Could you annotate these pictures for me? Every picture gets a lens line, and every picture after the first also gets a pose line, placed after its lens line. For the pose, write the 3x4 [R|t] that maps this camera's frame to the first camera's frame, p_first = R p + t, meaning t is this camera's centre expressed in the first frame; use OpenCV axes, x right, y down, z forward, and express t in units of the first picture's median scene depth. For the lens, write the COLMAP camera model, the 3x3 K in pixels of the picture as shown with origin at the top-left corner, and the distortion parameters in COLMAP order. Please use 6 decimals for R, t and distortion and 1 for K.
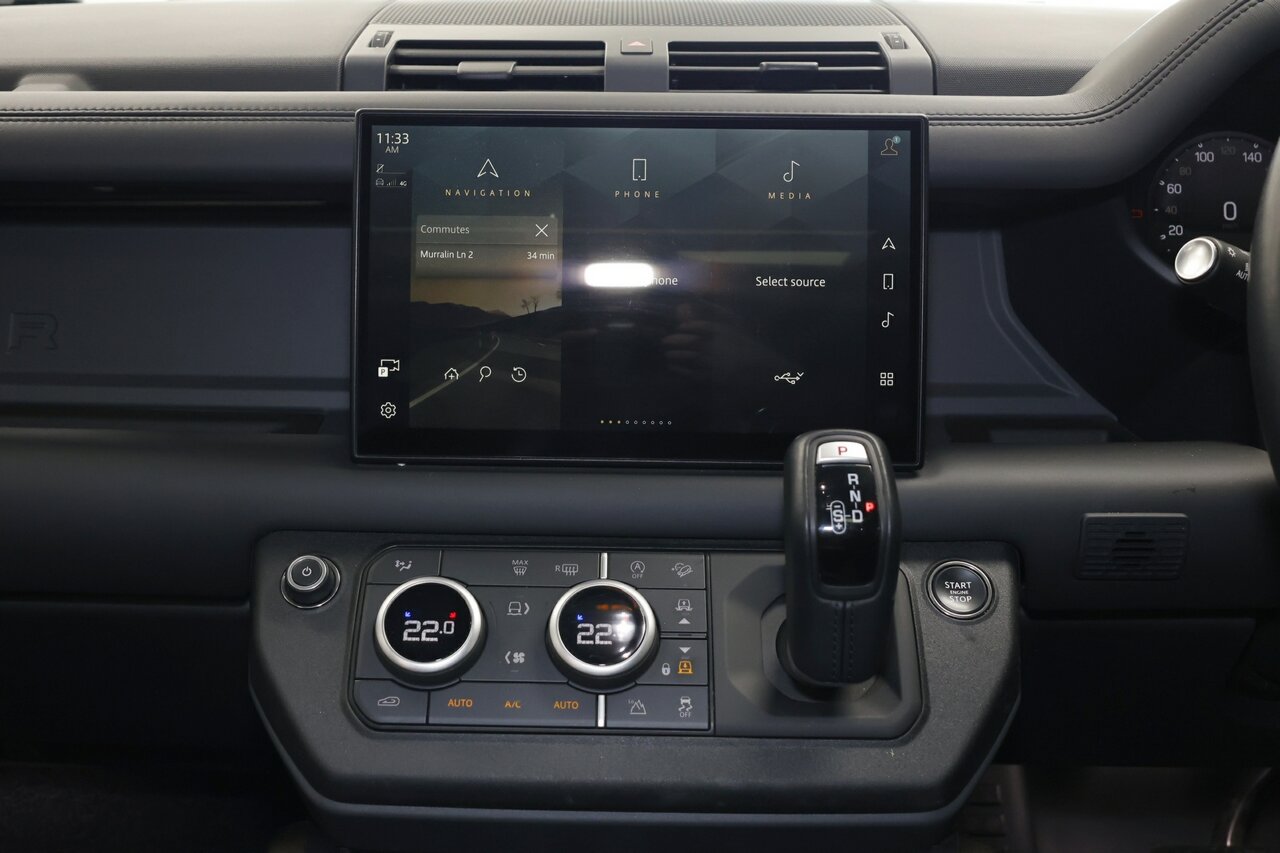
lens RADIAL K [[1463.9, 0, 545.9], [0, 1463.9, 406.4], [0, 0, 1]] dist [0.021484, 0.000000]
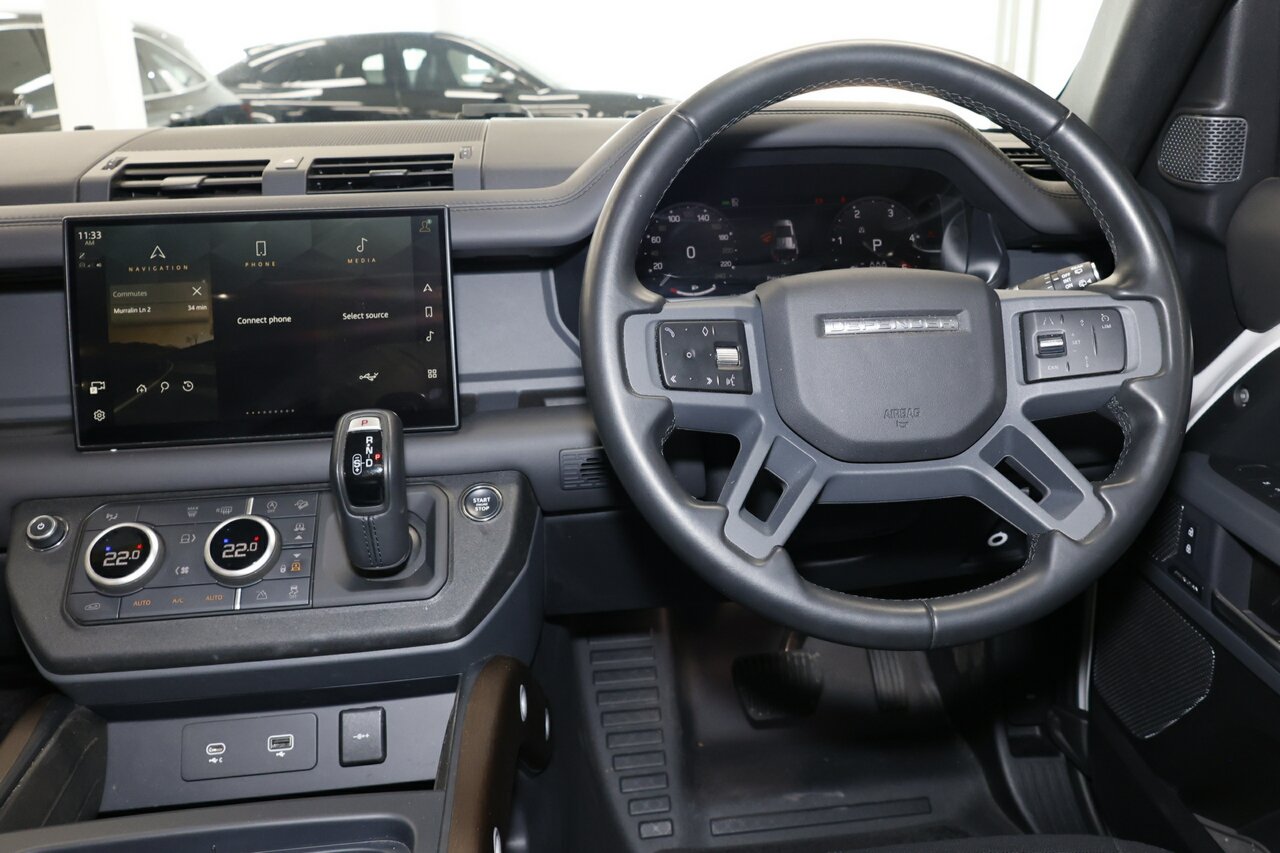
lens RADIAL K [[1100.5, 0, 705.2], [0, 1100.5, 391.3], [0, 0, 1]] dist [-0.005560, 0.006998]
pose [[0.986930, -0.066614, 0.146734, 0.346764], [0.065626, 0.997777, 0.011568, 0.005787], [-0.147178, -0.001788, 0.989108, -0.214693]]
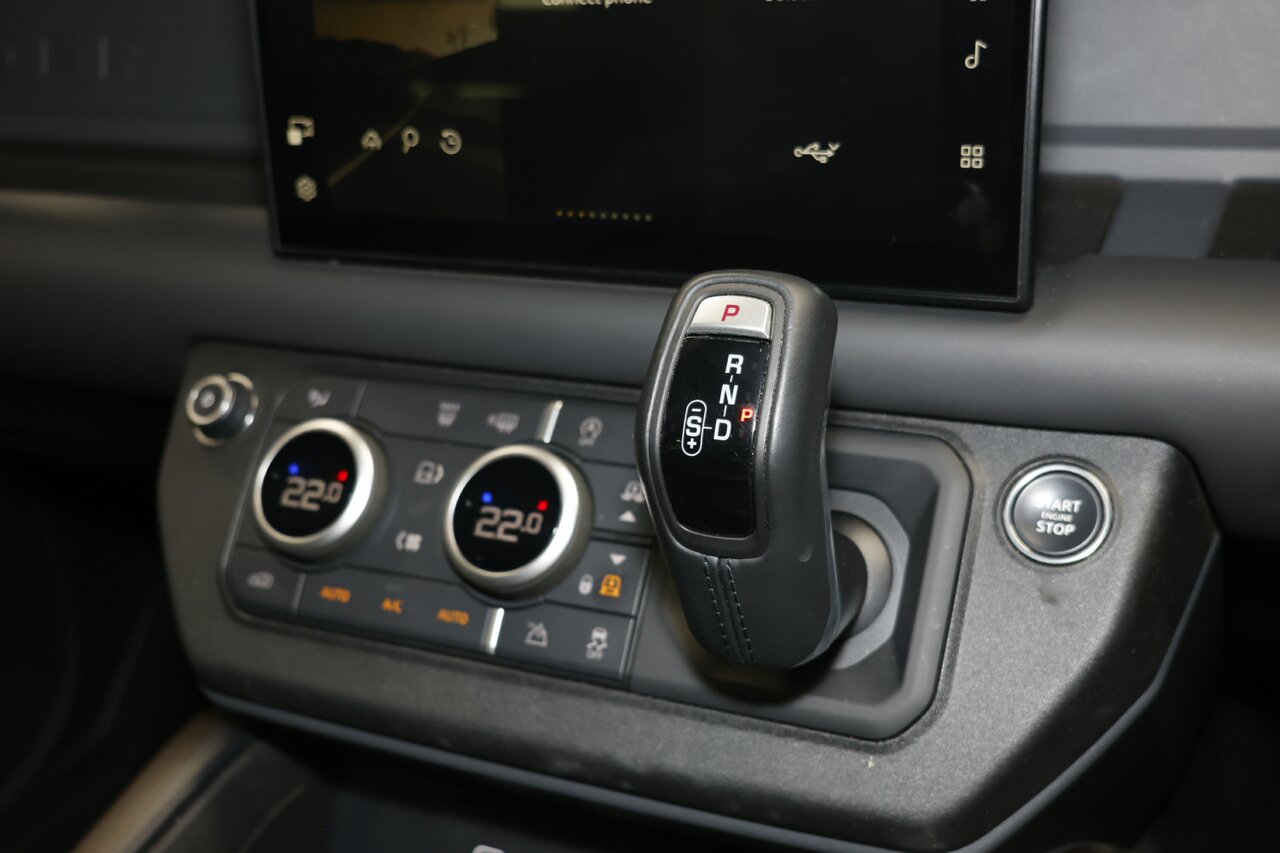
lens RADIAL K [[1452.0, 0, 638.3], [0, 1452.0, 427.7], [0, 0, 1]] dist [-0.011856, 0.000000]
pose [[0.909377, 0.089125, -0.406313, 0.358236], [0.020879, 0.965766, 0.258572, -0.067530], [0.415449, -0.243623, 0.876385, 0.398332]]
